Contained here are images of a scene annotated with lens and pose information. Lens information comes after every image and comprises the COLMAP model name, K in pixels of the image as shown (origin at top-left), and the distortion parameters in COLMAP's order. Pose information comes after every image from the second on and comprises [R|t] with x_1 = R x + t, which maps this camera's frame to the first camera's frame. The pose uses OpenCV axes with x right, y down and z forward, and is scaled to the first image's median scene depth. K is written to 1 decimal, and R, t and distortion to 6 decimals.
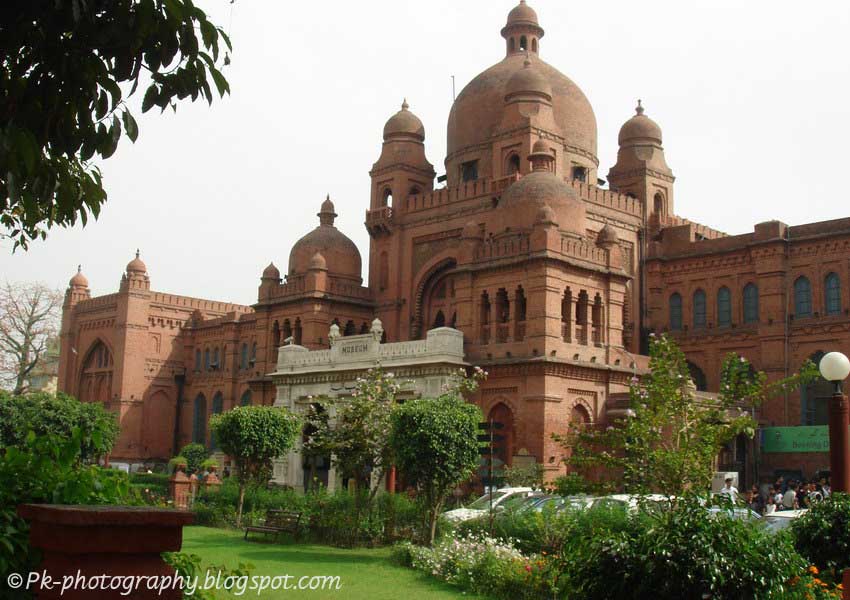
lens RADIAL K [[990.5, 0, 425.0], [0, 990.5, 300.0], [0, 0, 1]] dist [-0.090227, -0.002321]
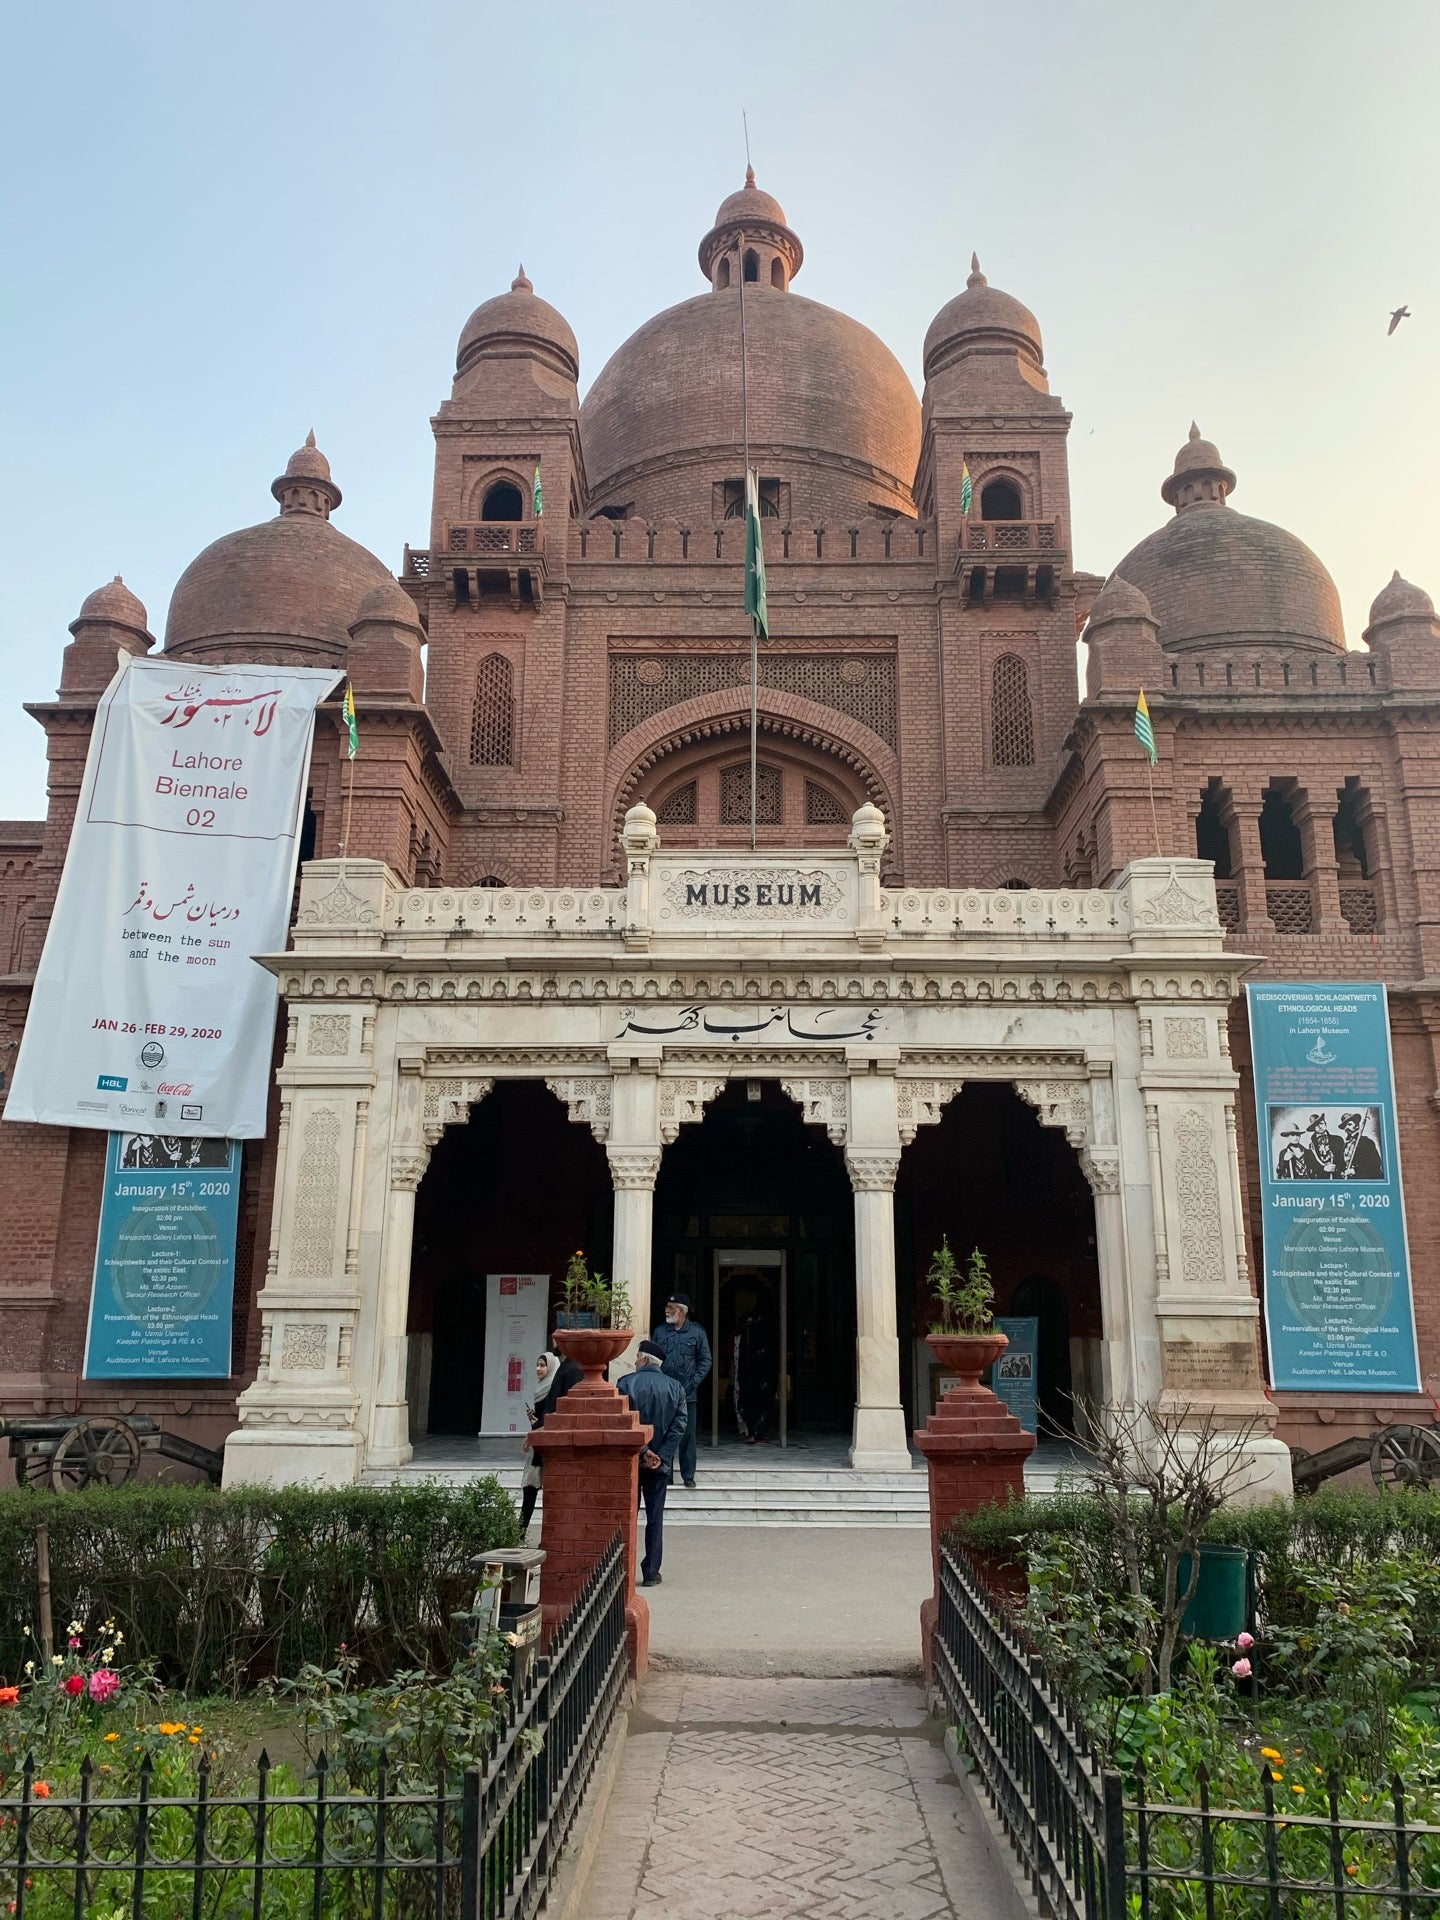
lens RADIAL K [[1440.2, 0, 741.7], [0, 1440.2, 933.4], [0, 0, 1]] dist [0.179273, -0.479228]
pose [[0.700577, 0.162188, 0.694901, -0.313324], [-0.103657, 0.986629, -0.125773, 0.098084], [-0.706008, 0.016082, 0.708021, 0.609651]]
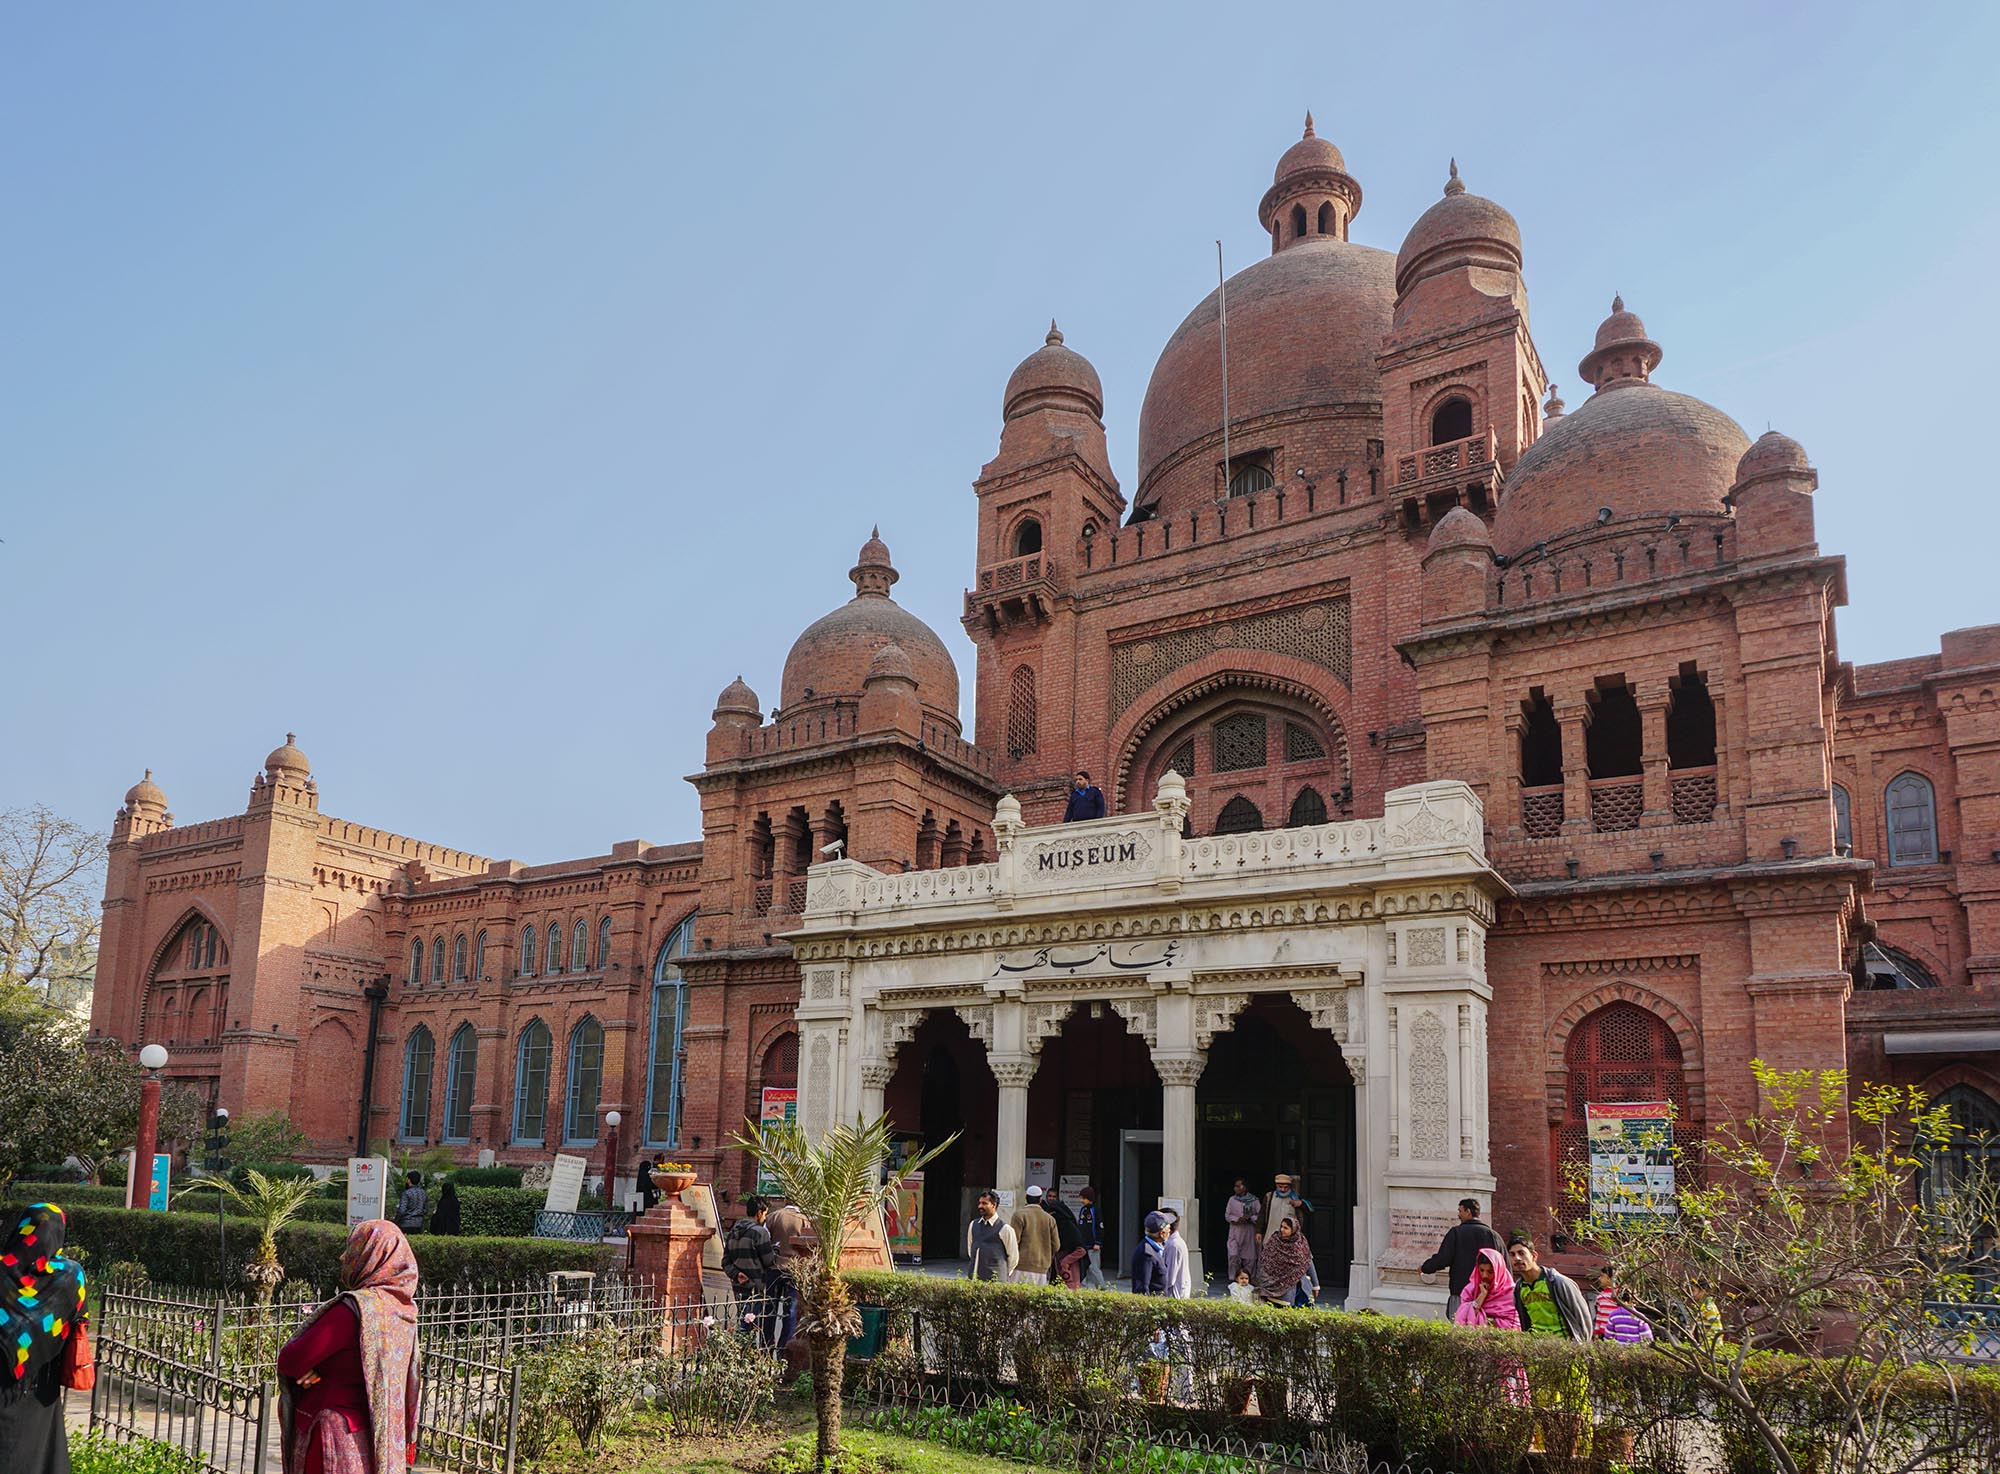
lens RADIAL K [[1384.6, 0, 880.1], [0, 1384.6, 979.3], [0, 0, 1]] dist [0.024170, -0.000270]
pose [[0.983139, 0.041504, 0.178089, -0.202456], [-0.045485, 0.998797, 0.018327, 0.076414], [-0.177114, -0.026119, 0.983844, 0.441472]]
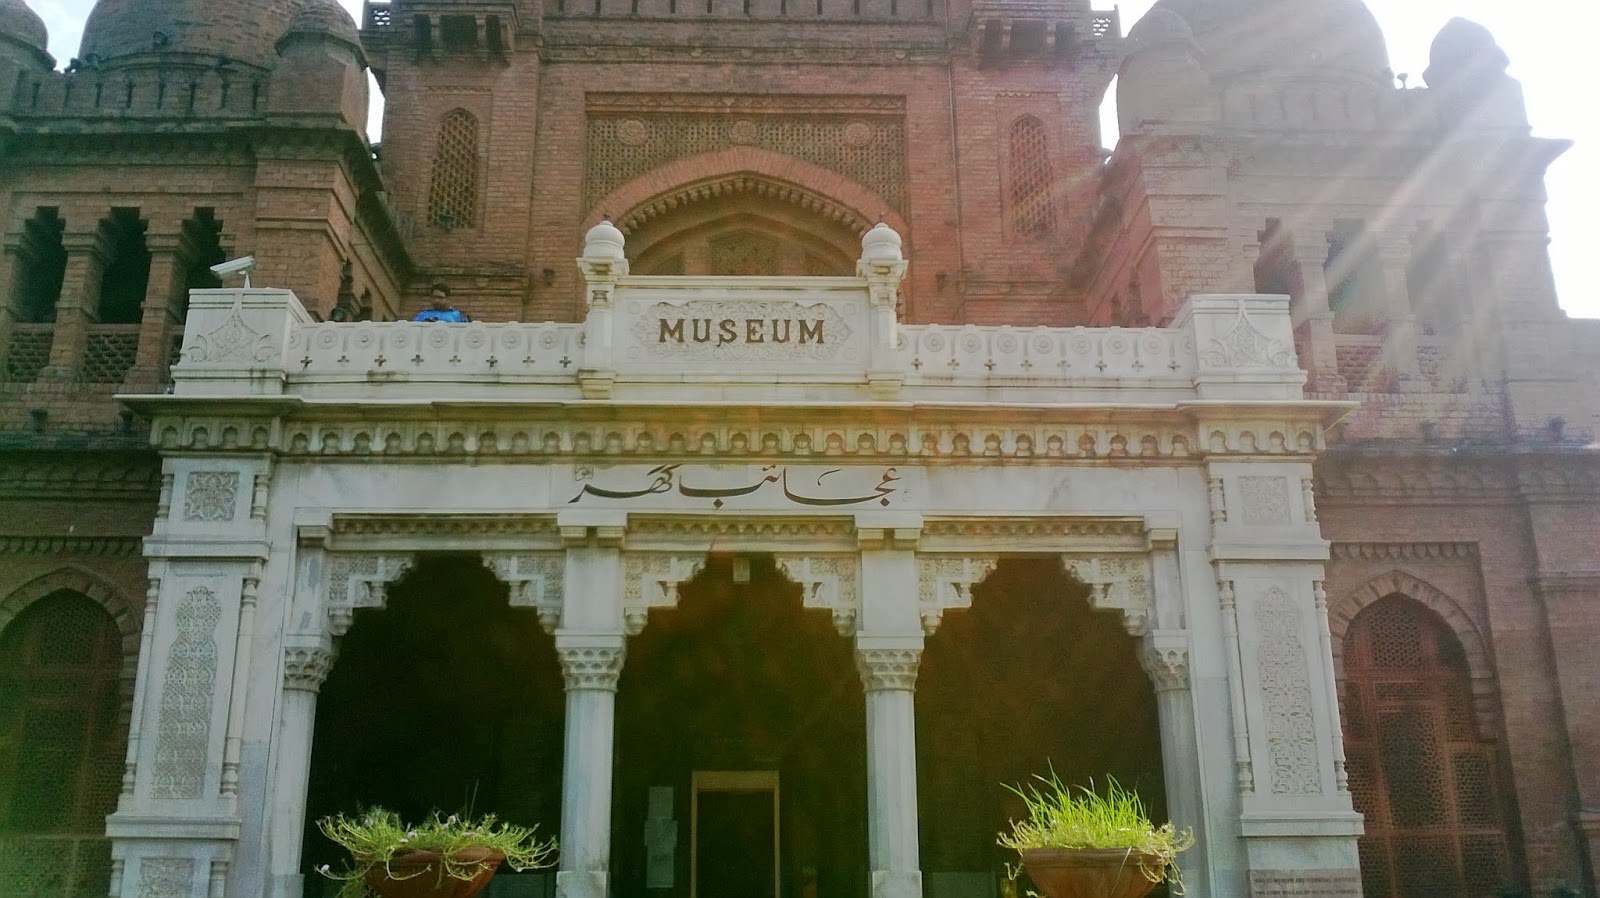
lens RADIAL K [[1333.1, 0, 800.0], [0, 1333.1, 449.0], [0, 0, 1]] dist [-0.026868, 0.002405]
pose [[0.670035, 0.194013, 0.716528, -0.244247], [-0.099776, 0.980021, -0.172057, 0.112134], [-0.735594, 0.043792, 0.676006, 0.671446]]
